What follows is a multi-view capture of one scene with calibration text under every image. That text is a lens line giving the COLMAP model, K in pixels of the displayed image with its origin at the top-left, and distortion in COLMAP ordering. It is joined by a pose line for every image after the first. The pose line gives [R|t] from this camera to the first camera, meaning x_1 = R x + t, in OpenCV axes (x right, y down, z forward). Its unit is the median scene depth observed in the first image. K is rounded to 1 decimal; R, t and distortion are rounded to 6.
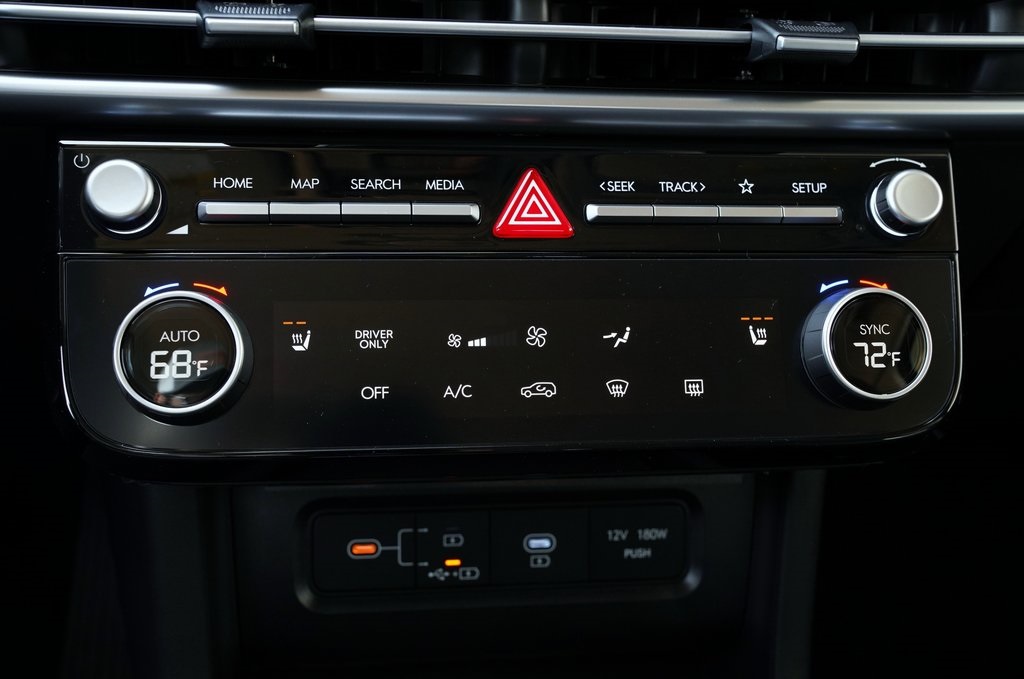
lens RADIAL K [[1104.5, 0, 514.8], [0, 1104.5, 348.8], [0, 0, 1]] dist [0.013577, 0.000000]
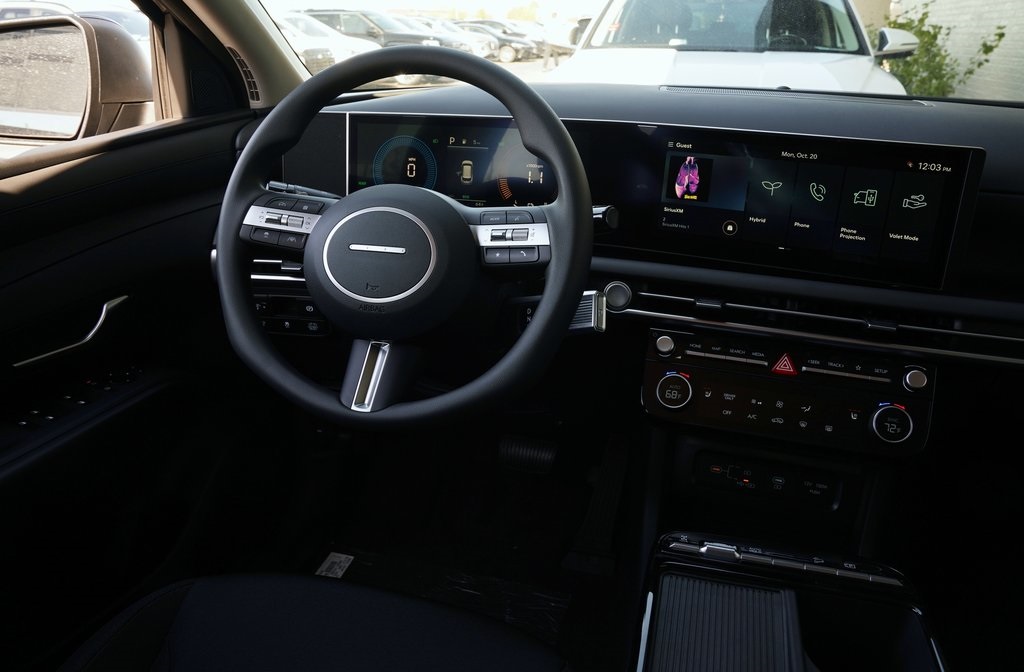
lens RADIAL K [[732.9, 0, 510.0], [0, 732.9, 346.2], [0, 0, 1]] dist [-0.127712, 0.086638]
pose [[0.889242, 0.133379, -0.437559, 0.216476], [-0.173116, 0.983527, -0.052016, 0.067794], [0.423413, 0.122003, 0.897684, -1.244185]]
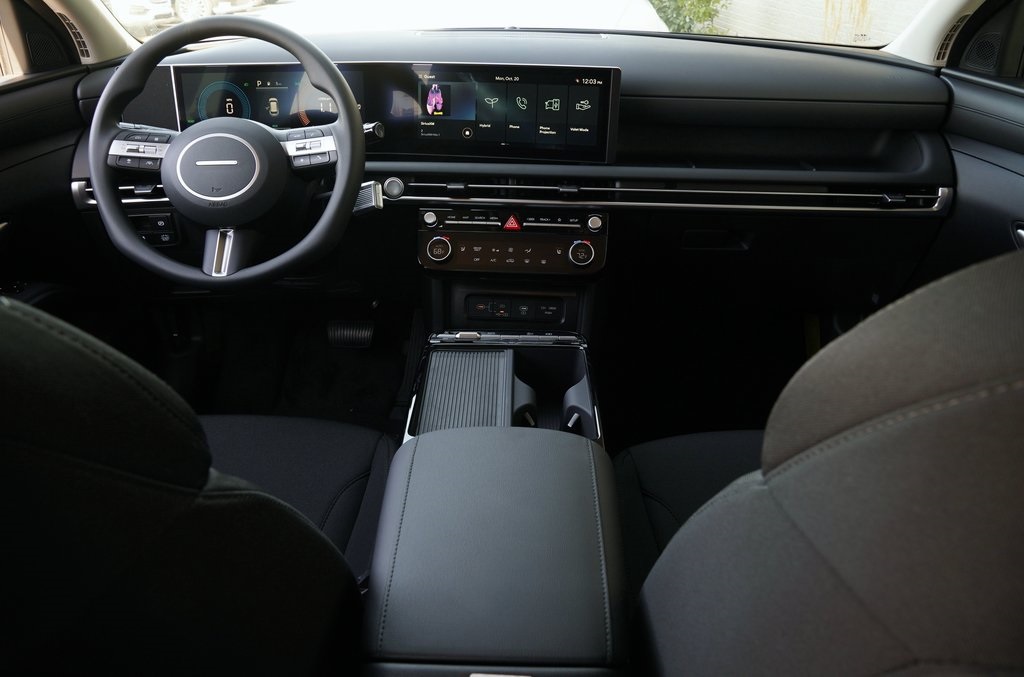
lens RADIAL K [[732.9, 0, 517.8], [0, 732.9, 344.6], [0, 0, 1]] dist [-0.127712, 0.086638]
pose [[0.976764, 0.051350, -0.208073, 0.721609], [-0.051210, 0.998670, 0.006059, 0.373814], [0.208108, 0.004737, 0.978094, -2.068031]]
